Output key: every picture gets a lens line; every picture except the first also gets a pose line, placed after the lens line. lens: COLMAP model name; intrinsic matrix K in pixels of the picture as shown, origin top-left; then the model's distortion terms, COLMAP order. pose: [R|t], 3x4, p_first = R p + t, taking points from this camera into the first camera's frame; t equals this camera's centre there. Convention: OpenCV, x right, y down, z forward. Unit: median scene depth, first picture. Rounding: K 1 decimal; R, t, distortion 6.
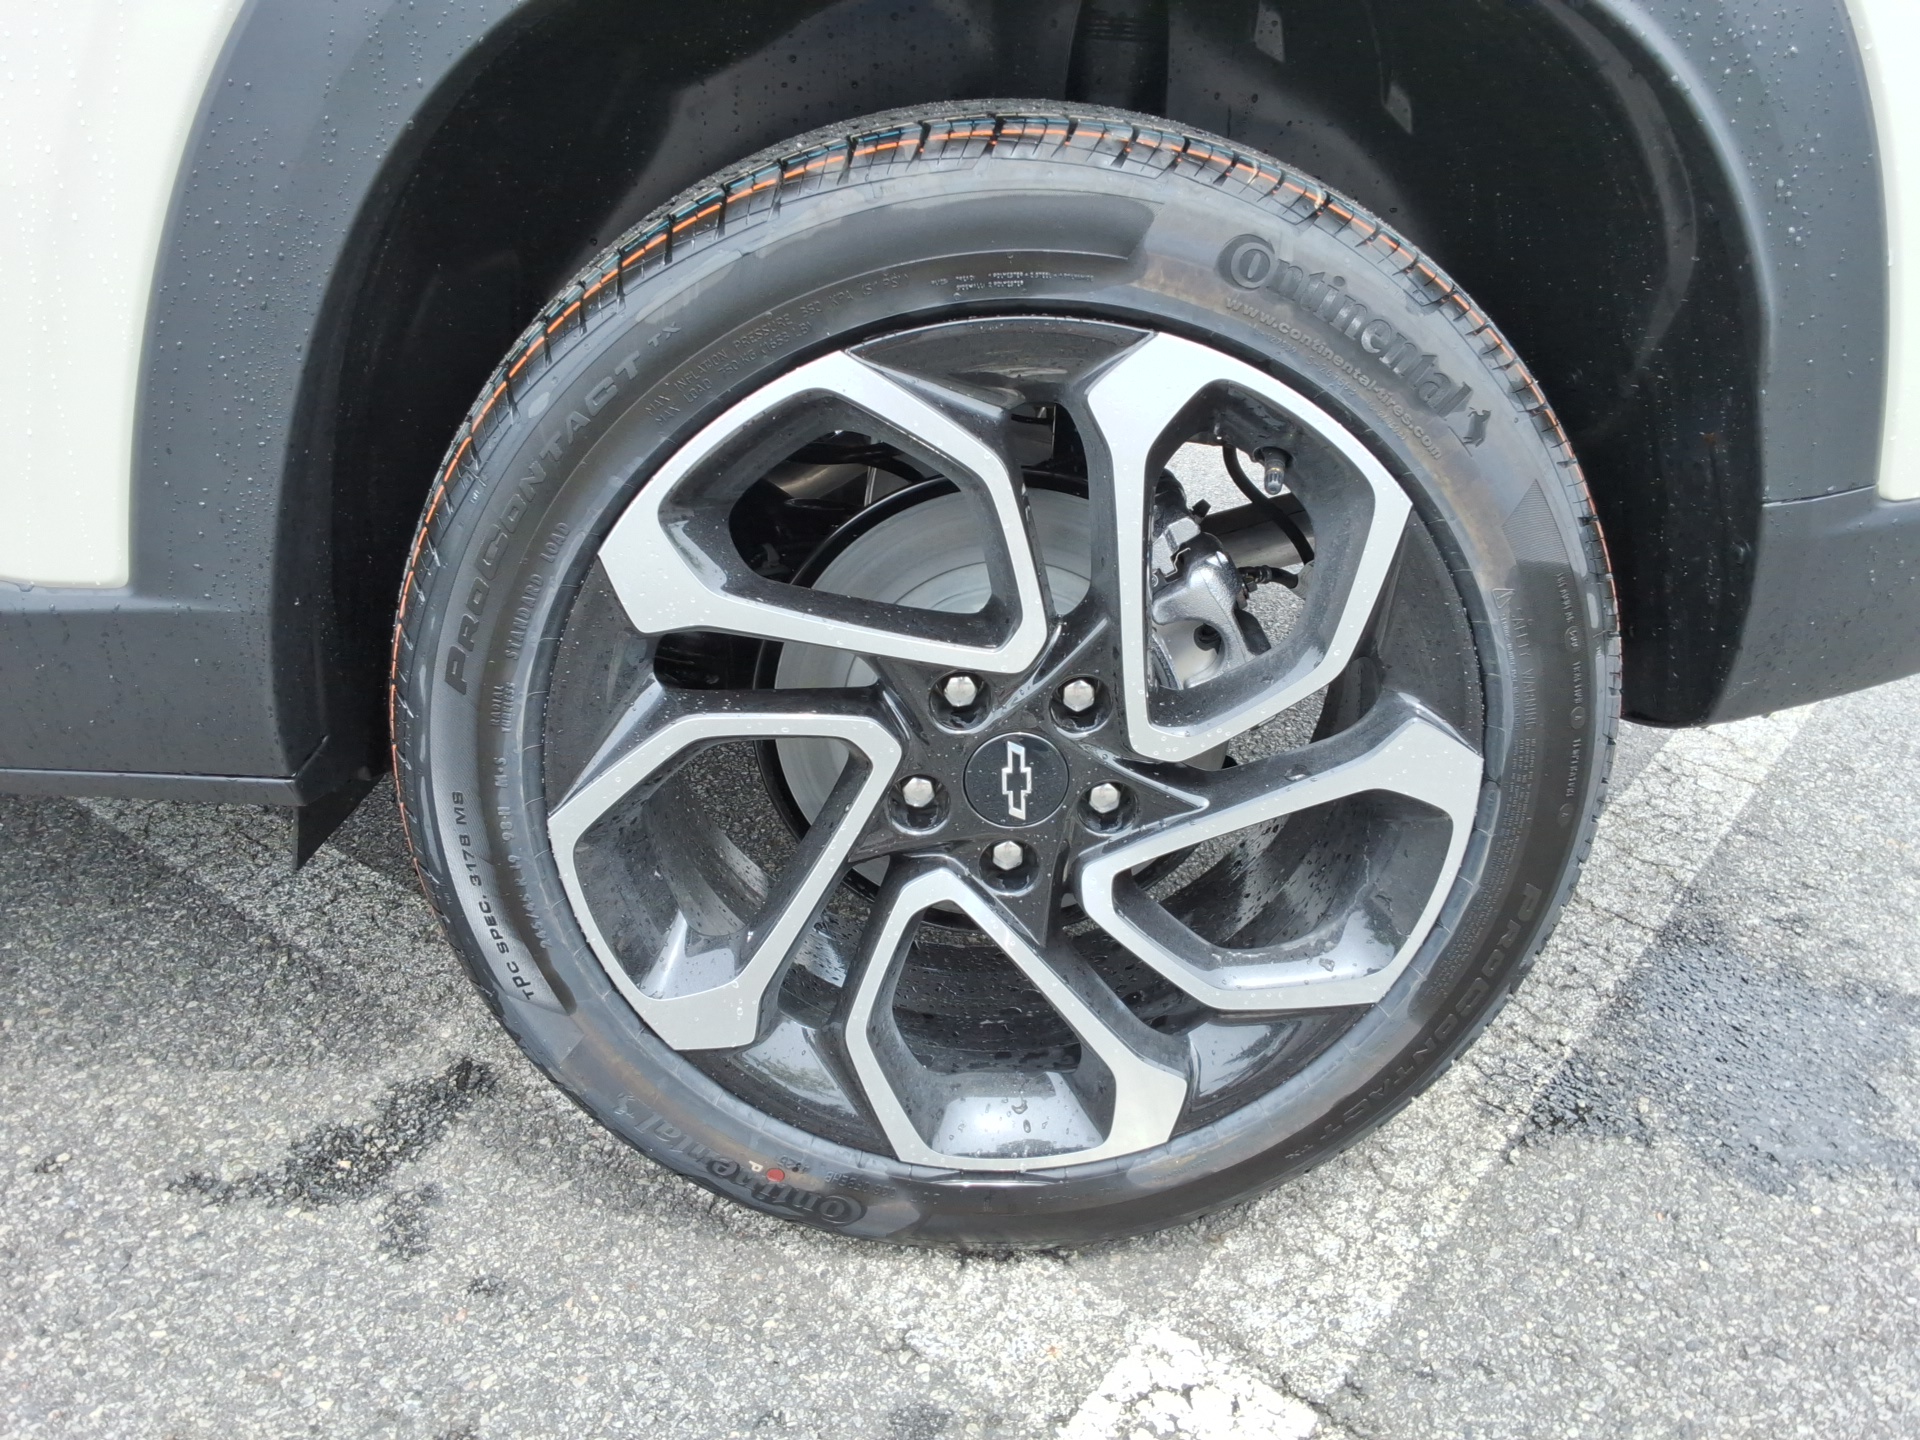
lens RADIAL K [[1542.3, 0, 974.4], [0, 1542.3, 700.8], [0, 0, 1]] dist [0.106908, -0.166813]
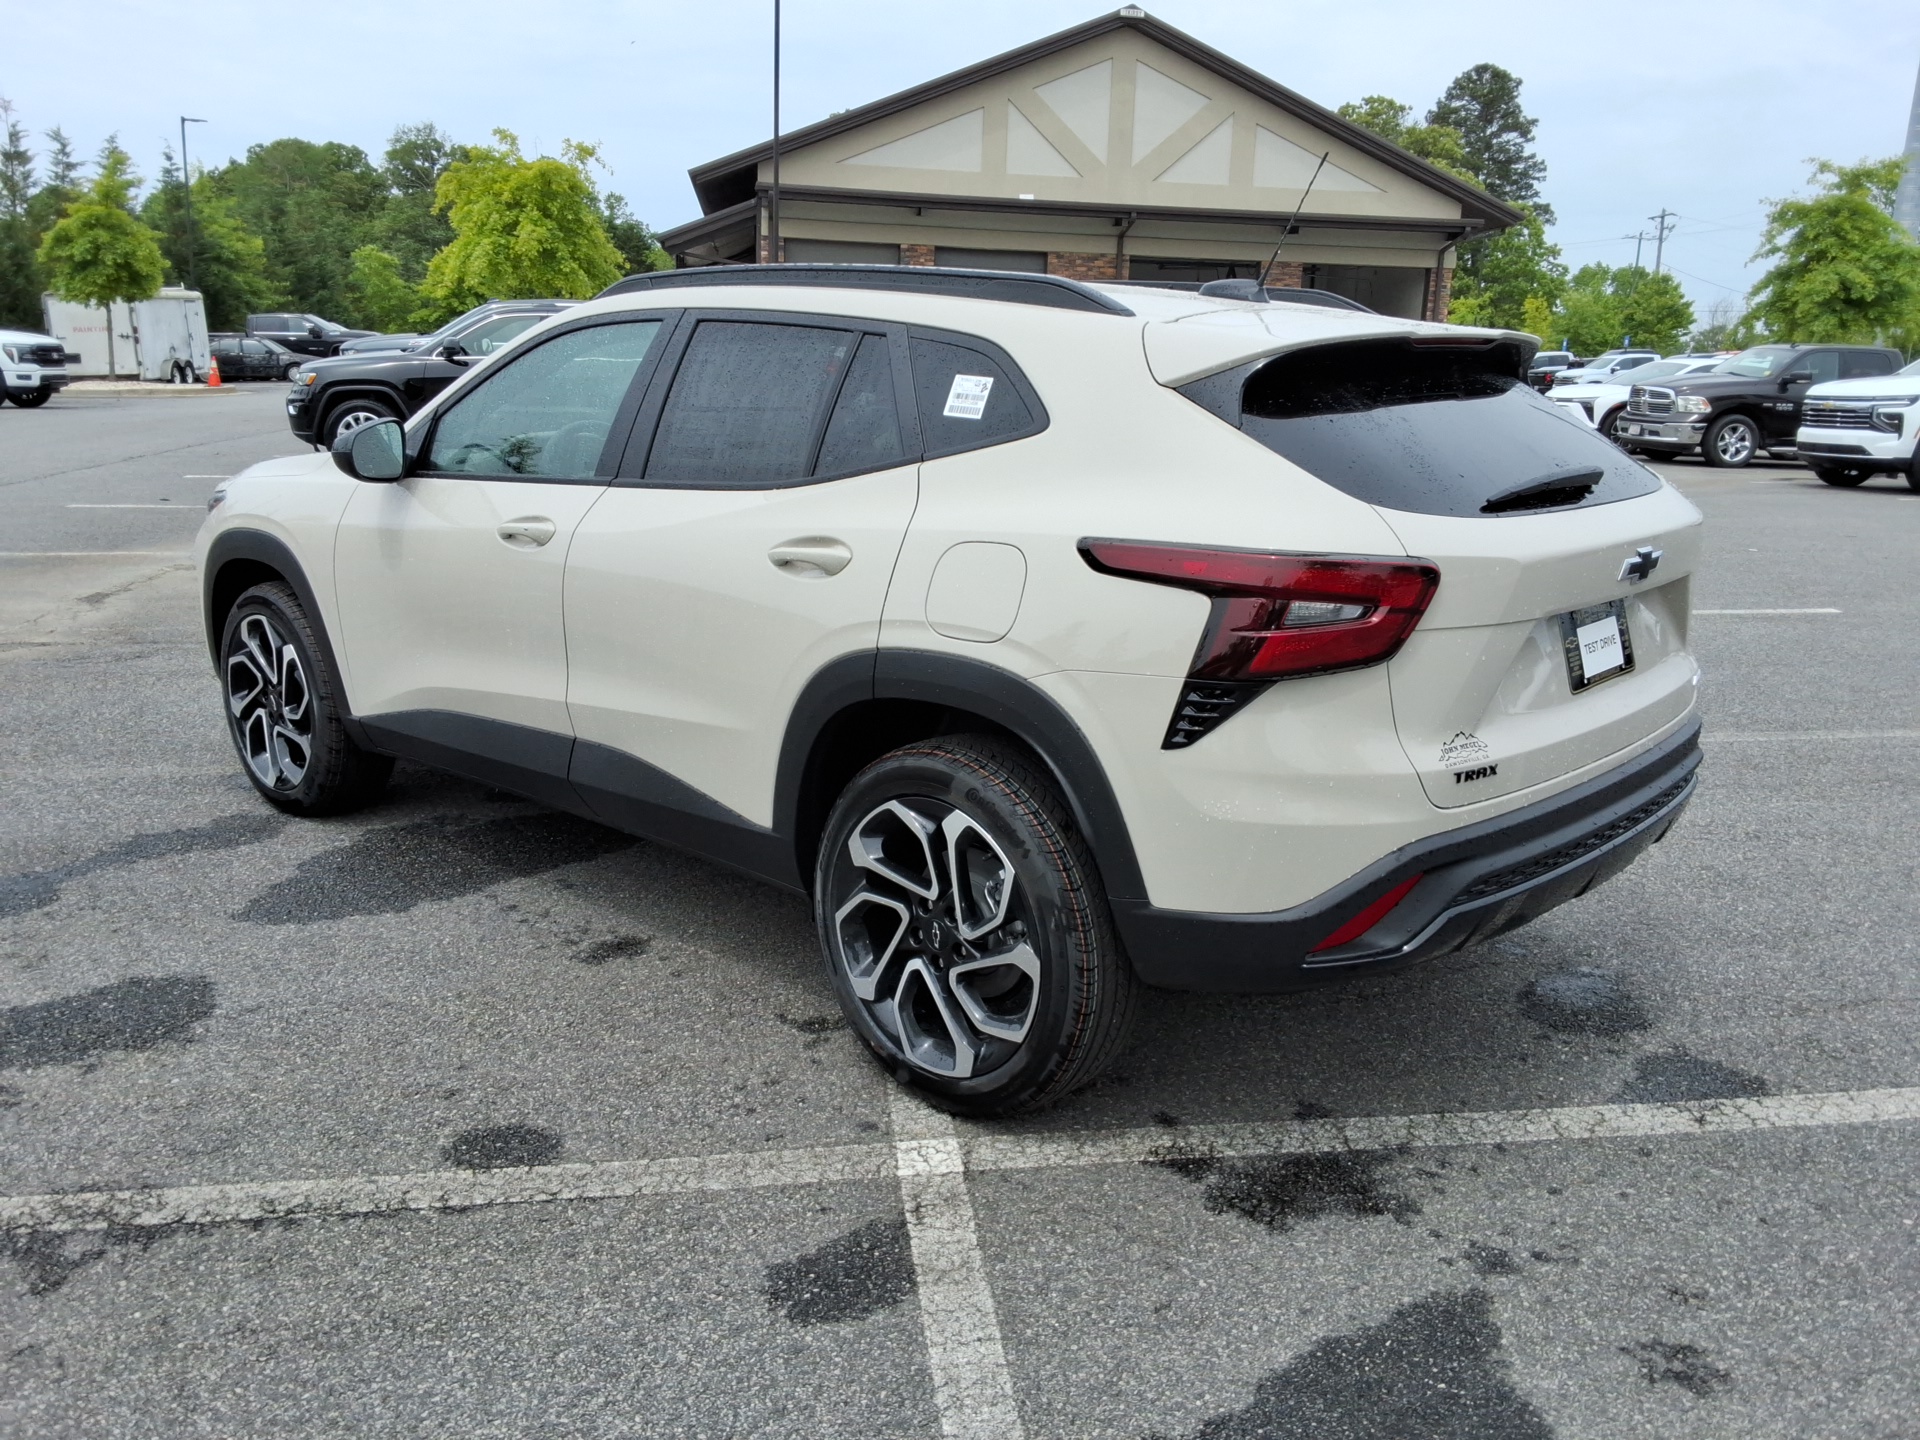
lens RADIAL K [[1542.3, 0, 977.6], [0, 1542.3, 689.1], [0, 0, 1]] dist [0.106908, -0.166813]
pose [[0.706075, 0.117752, -0.698278, 2.281347], [-0.262807, 0.959229, -0.103985, -0.128524], [0.657564, 0.256933, 0.708233, -1.368204]]
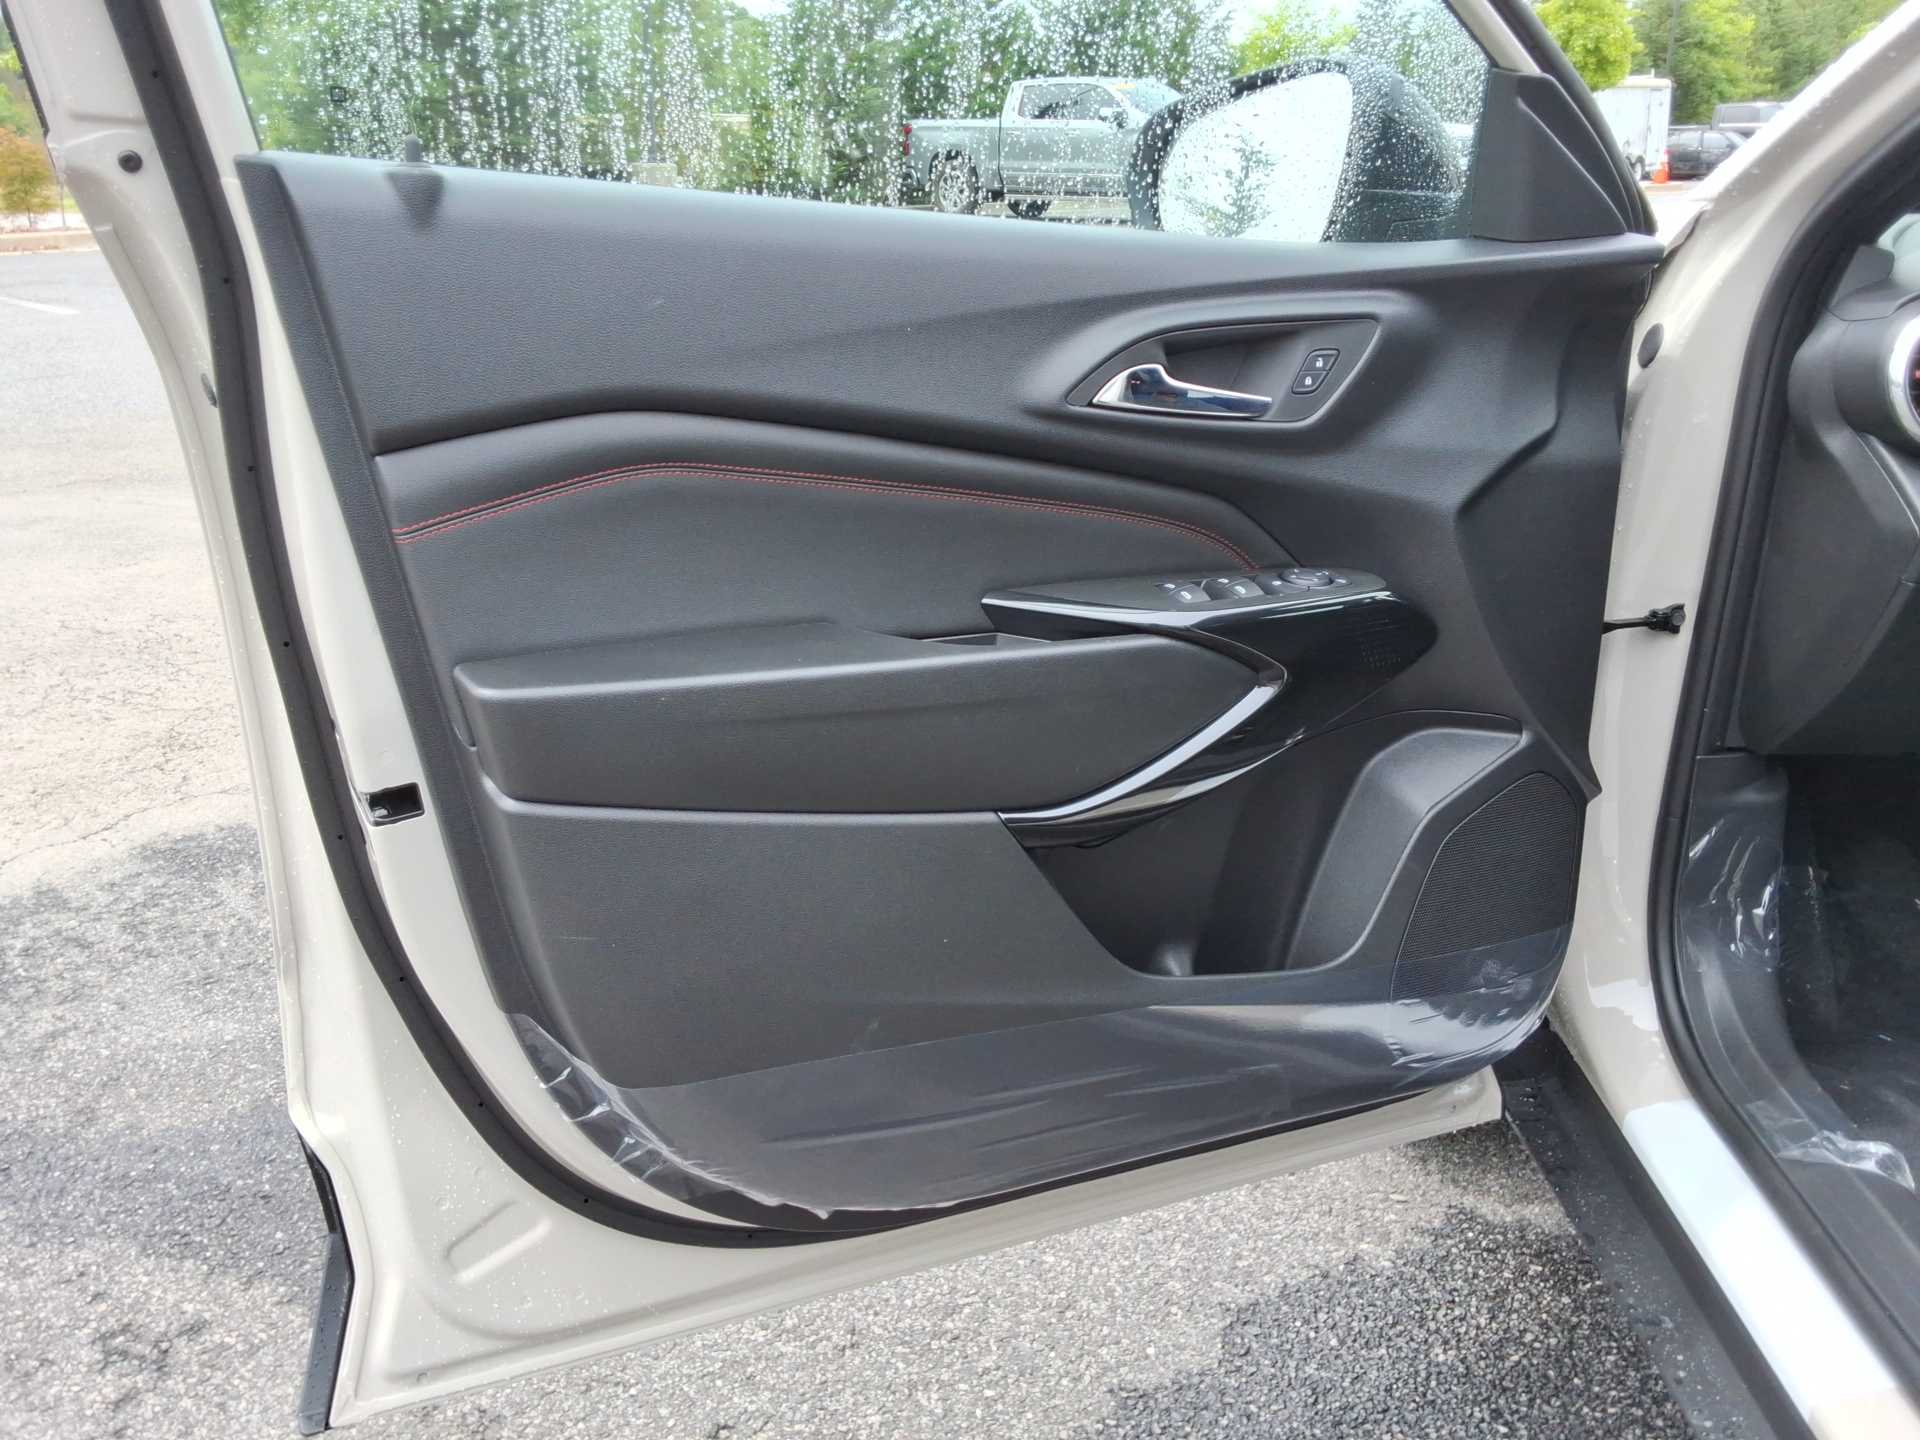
lens RADIAL K [[1542.3, 0, 973.8], [0, 1542.3, 701.4], [0, 0, 1]] dist [0.106908, -0.166813]
pose [[-0.065131, 0.292933, -0.953912, -0.860643], [-0.387332, 0.873569, 0.294706, -0.629380], [0.919637, 0.388675, 0.056566, 0.146313]]
